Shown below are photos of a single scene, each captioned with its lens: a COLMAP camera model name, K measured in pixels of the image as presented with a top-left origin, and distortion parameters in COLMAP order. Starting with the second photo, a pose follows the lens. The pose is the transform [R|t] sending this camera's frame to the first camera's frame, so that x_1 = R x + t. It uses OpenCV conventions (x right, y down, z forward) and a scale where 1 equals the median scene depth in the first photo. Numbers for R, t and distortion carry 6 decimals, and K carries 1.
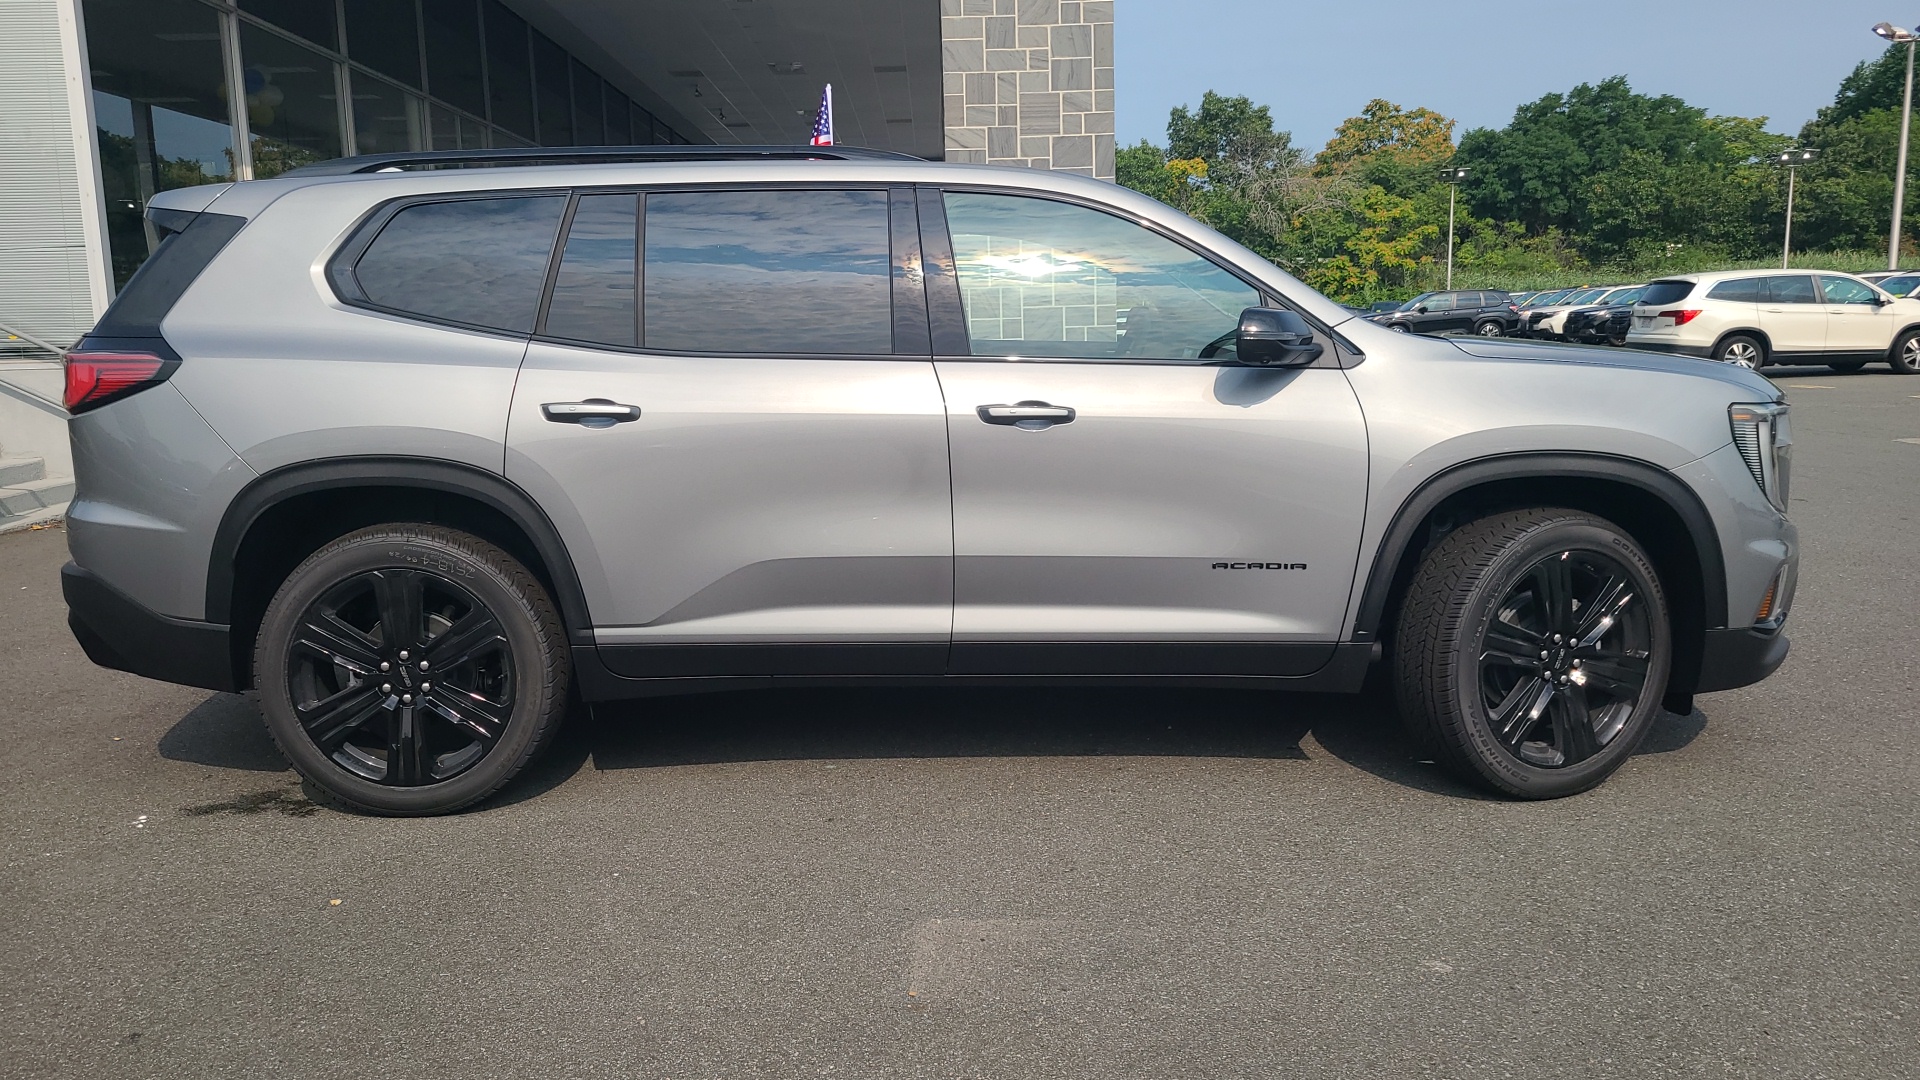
lens RADIAL K [[1428.5, 0, 947.0], [0, 1428.5, 542.9], [0, 0, 1]] dist [0.041898, -0.007373]
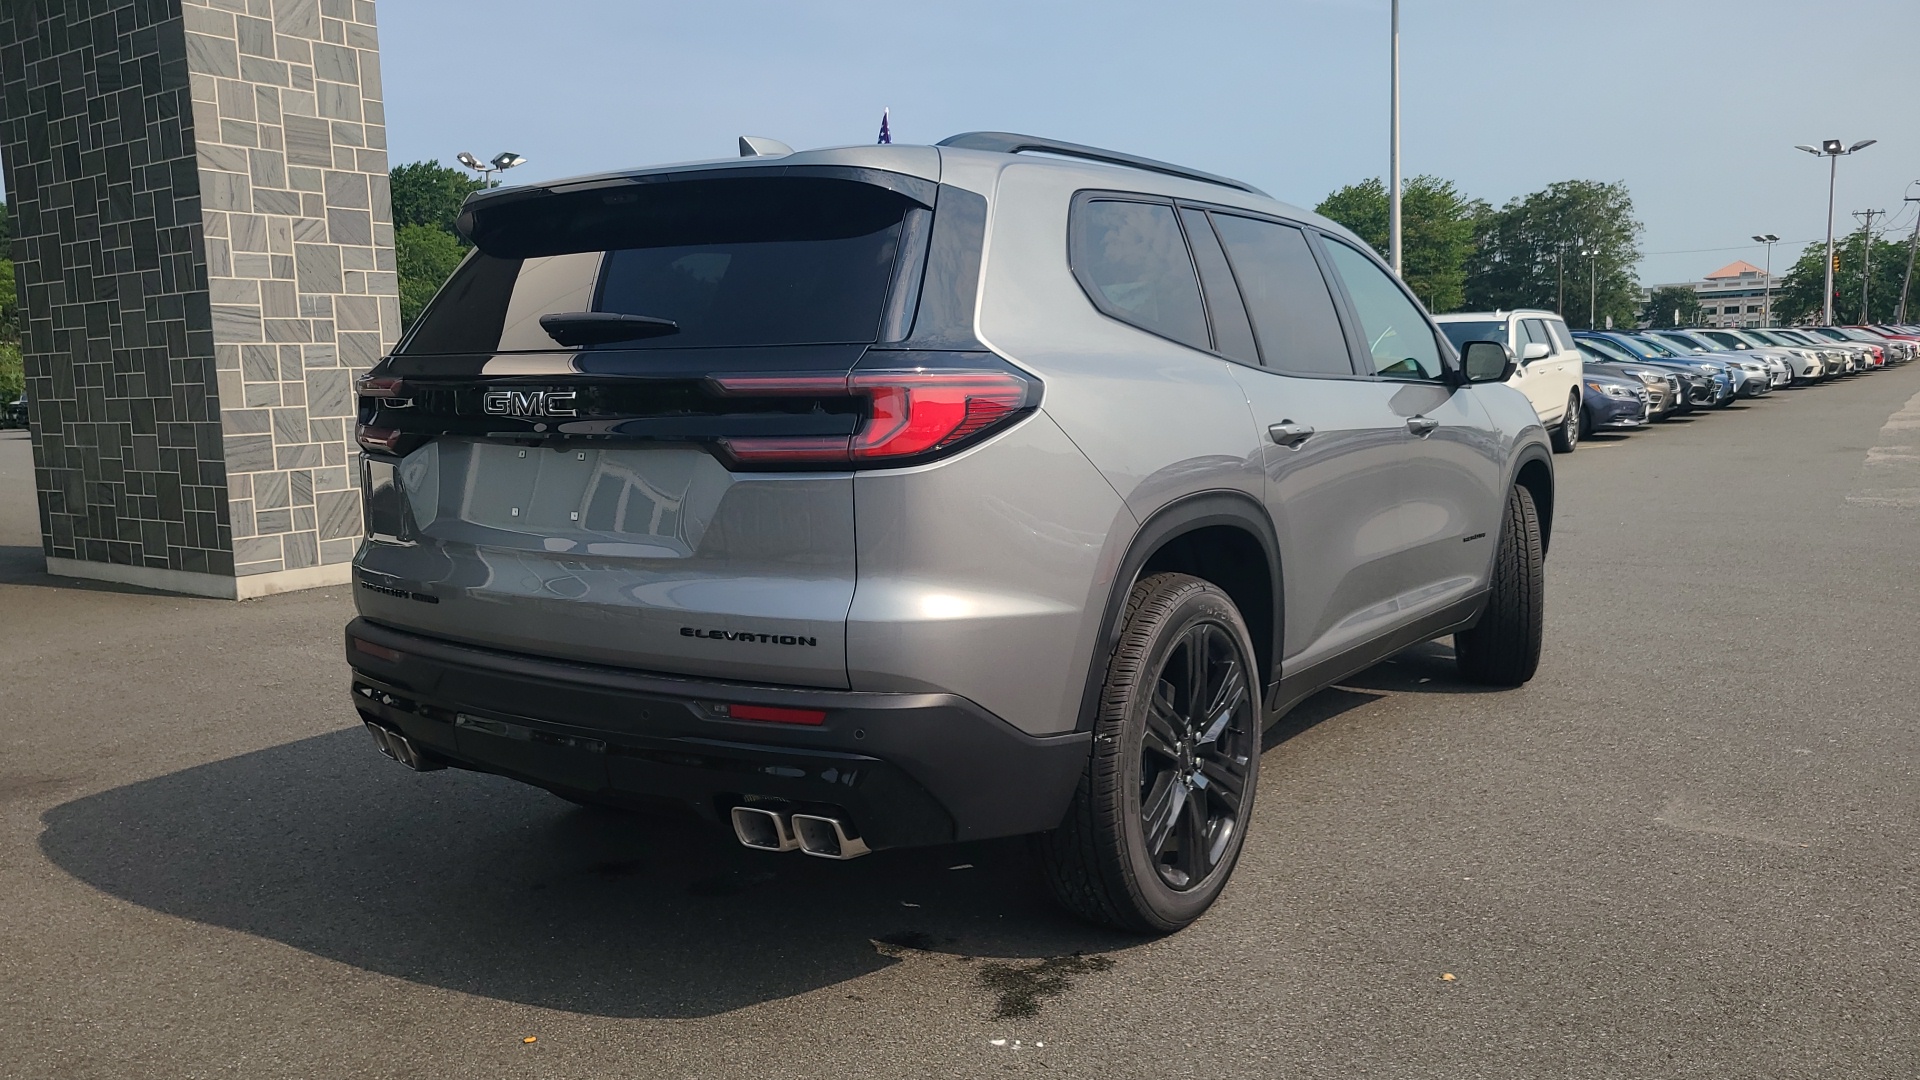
lens RADIAL K [[1428.5, 0, 947.0], [0, 1428.5, 542.9], [0, 0, 1]] dist [0.041898, -0.007373]
pose [[0.588535, -0.088694, 0.803592, -1.118093], [0.138331, 0.990354, 0.007997, -0.055802], [-0.796550, 0.106455, 0.595127, 0.596865]]
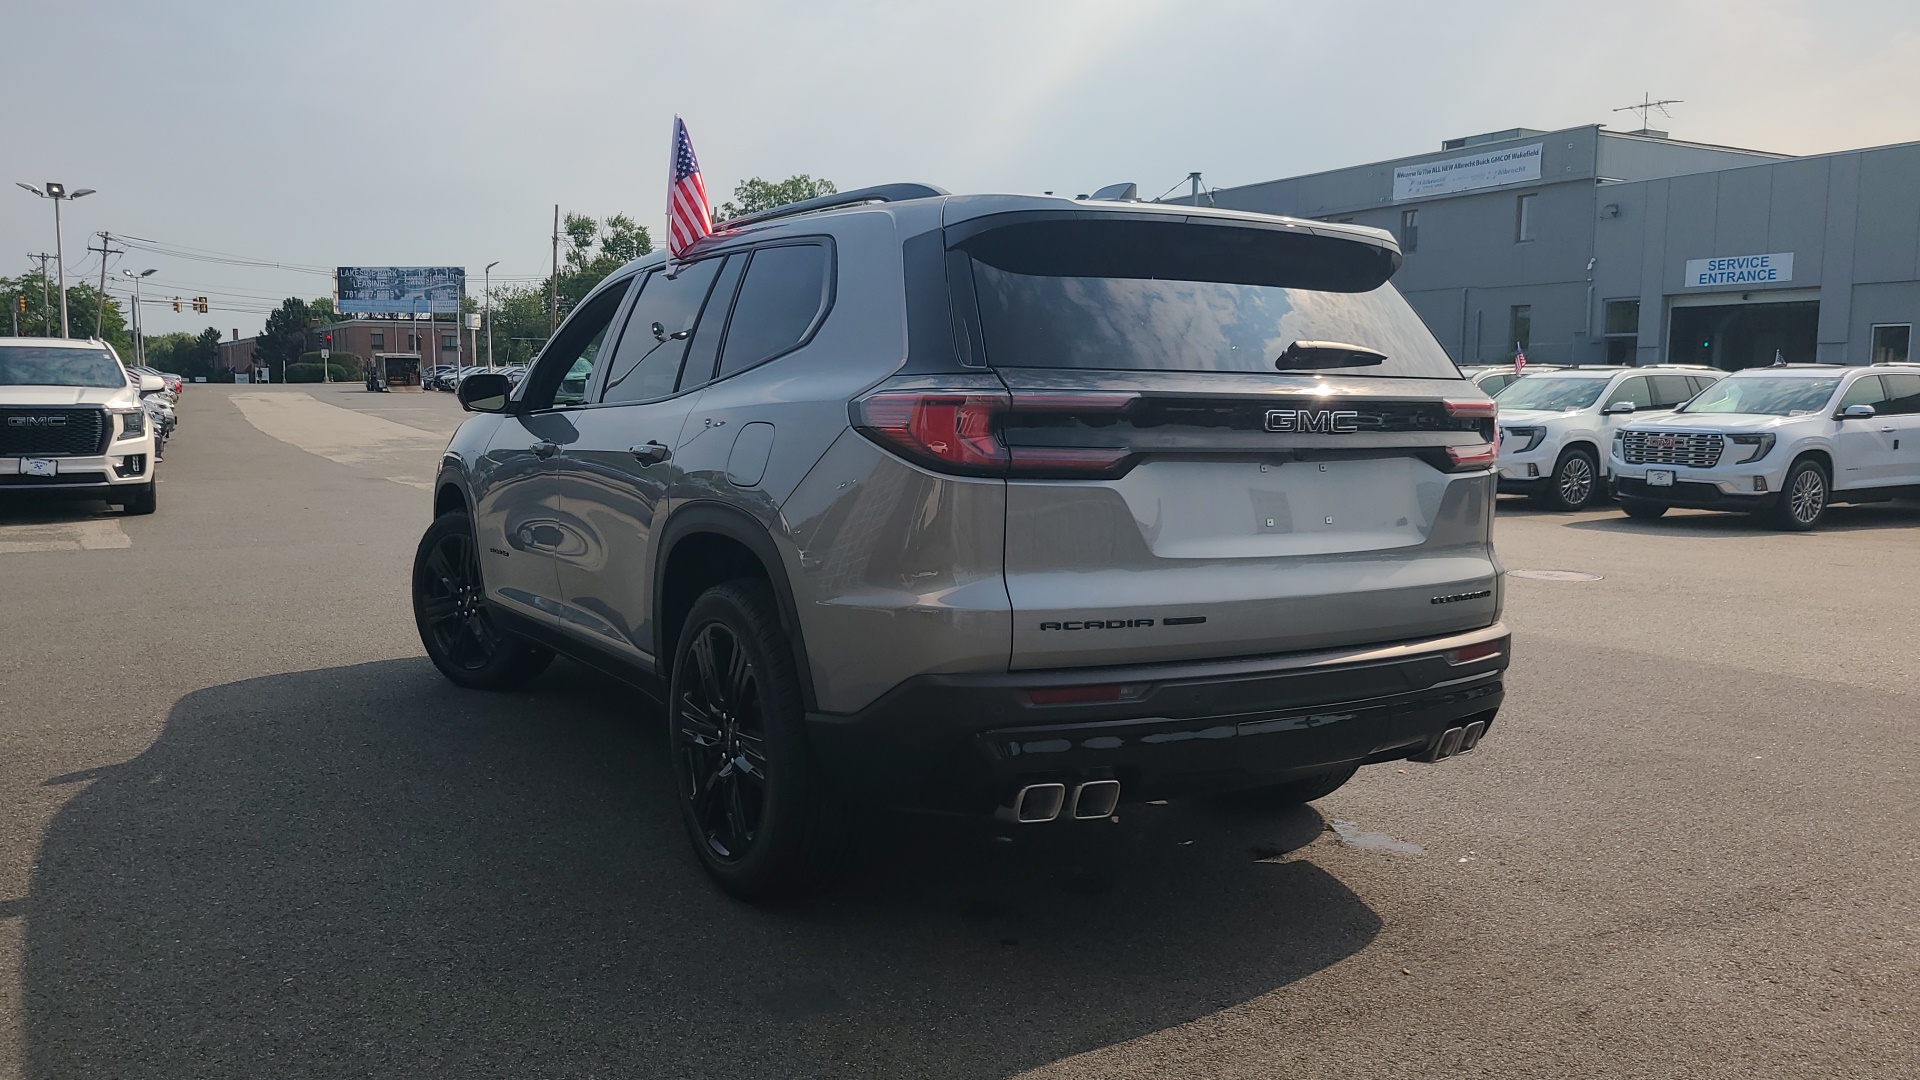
lens RADIAL K [[1406.5, 0, 947.7], [0, 1406.5, 546.2], [0, 0, 1]] dist [0.033174, -0.005086]
pose [[-0.489828, -0.073874, 0.868684, -1.244498], [0.136776, 0.977553, 0.160257, -0.236743], [-0.861023, 0.197314, -0.468729, 1.761358]]
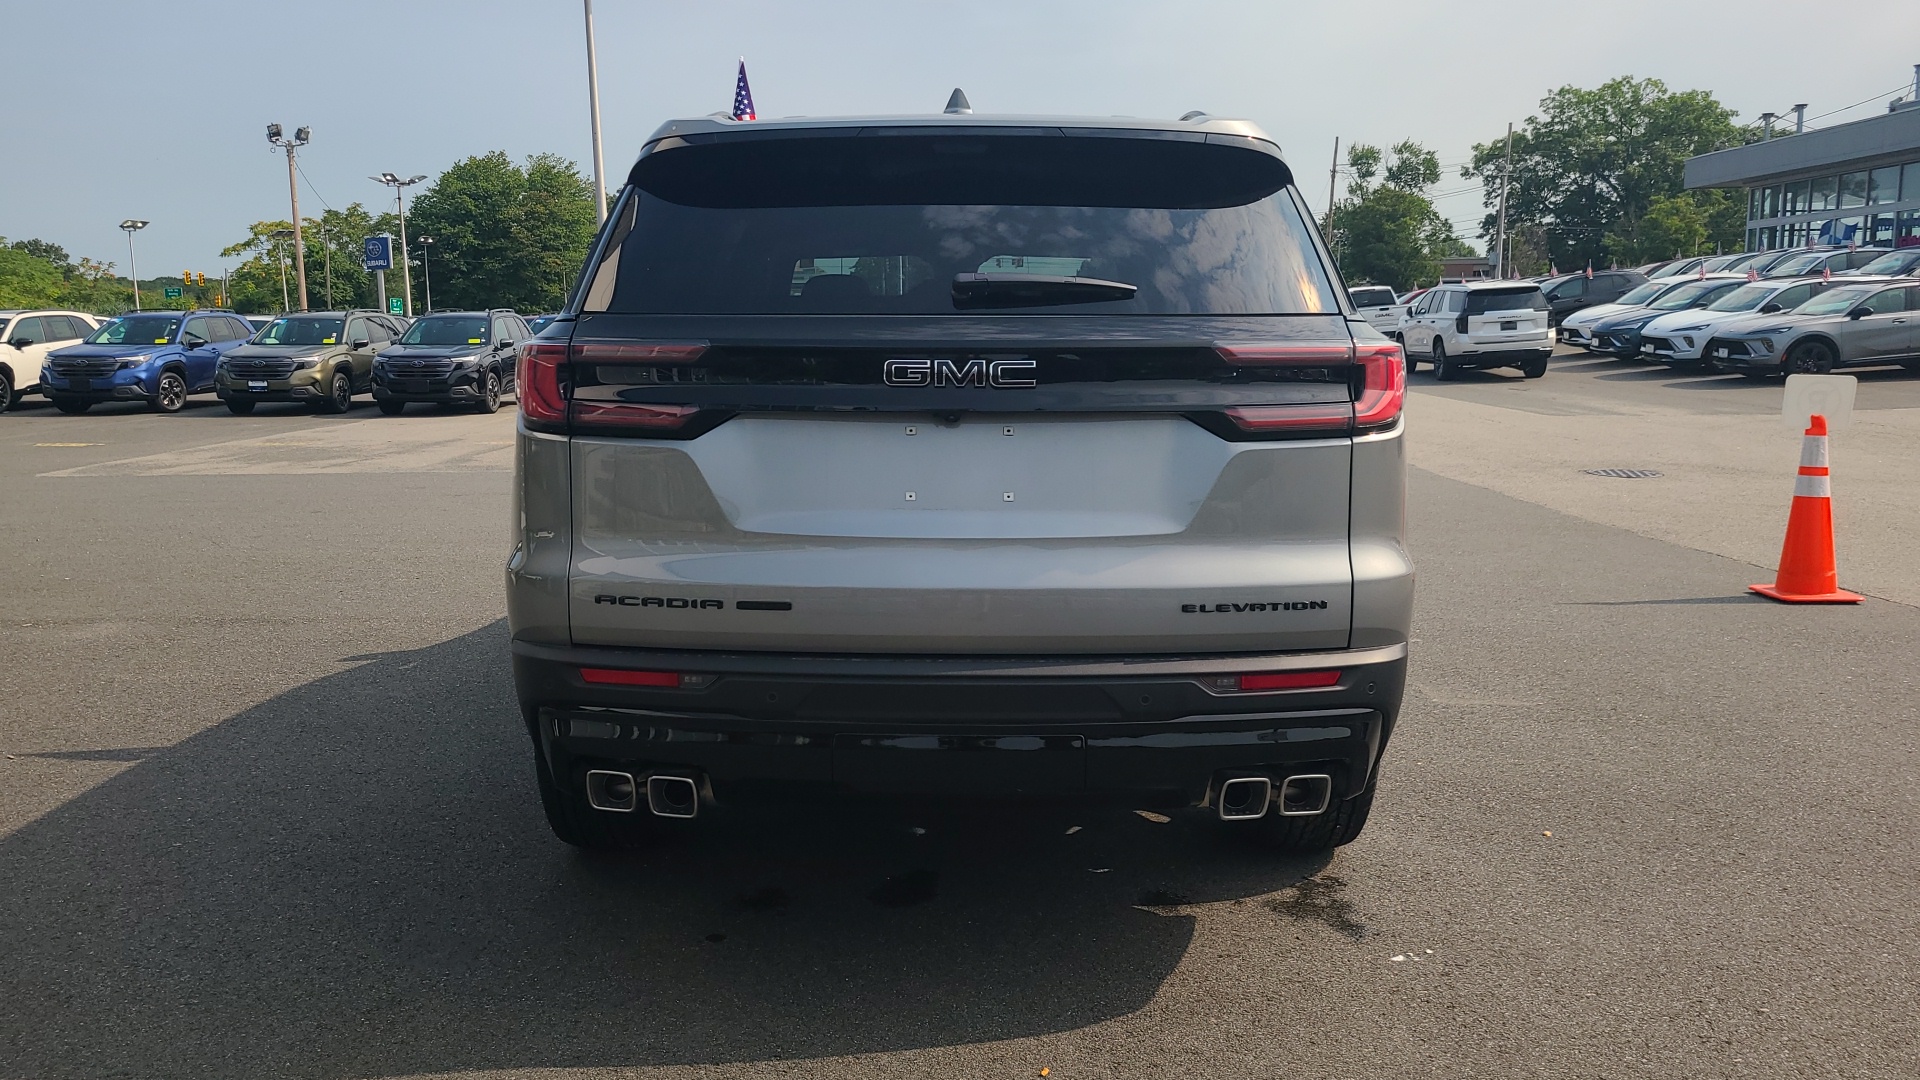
lens RADIAL K [[1414.9, 0, 949.7], [0, 1414.9, 524.5], [0, 0, 1]] dist [0.040713, -0.003643]
pose [[0.026230, -0.112795, 0.993272, -1.297767], [0.160419, 0.981212, 0.107189, -0.152164], [-0.986700, 0.156529, 0.043831, 1.183787]]
